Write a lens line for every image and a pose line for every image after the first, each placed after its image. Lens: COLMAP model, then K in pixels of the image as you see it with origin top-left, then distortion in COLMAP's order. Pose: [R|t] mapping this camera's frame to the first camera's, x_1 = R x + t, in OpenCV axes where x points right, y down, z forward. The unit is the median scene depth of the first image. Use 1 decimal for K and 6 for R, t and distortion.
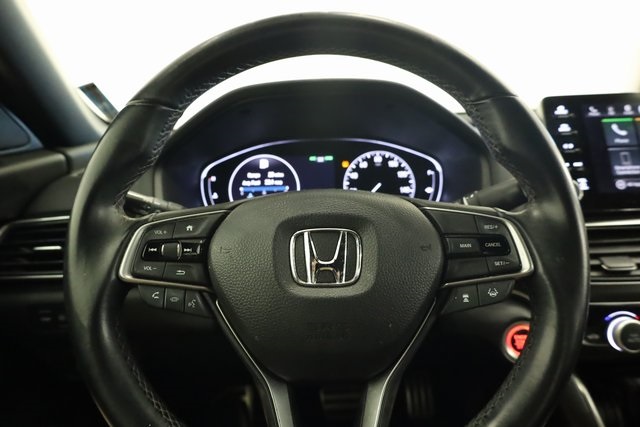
lens RADIAL K [[467.3, 0, 318.1], [0, 467.3, 210.8], [0, 0, 1]] dist [-0.000211, -0.006211]
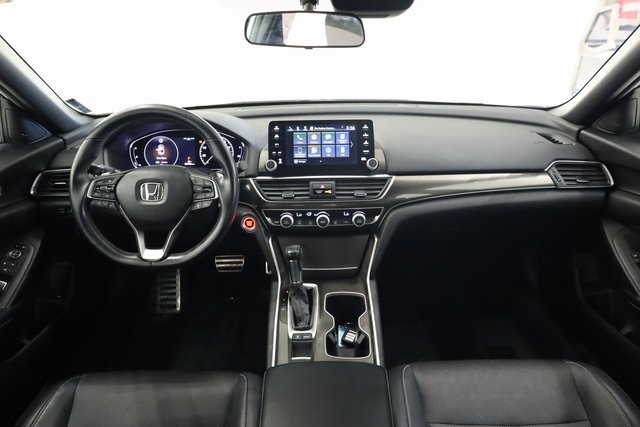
lens RADIAL K [[467.3, 0, 320.5], [0, 467.3, 217.9], [0, 0, 1]] dist [-0.000211, -0.006211]
pose [[0.999702, 0.016963, 0.017532, 0.563481], [-0.020136, 0.979495, 0.200457, -0.198008], [-0.013772, -0.200751, 0.979546, -1.099956]]
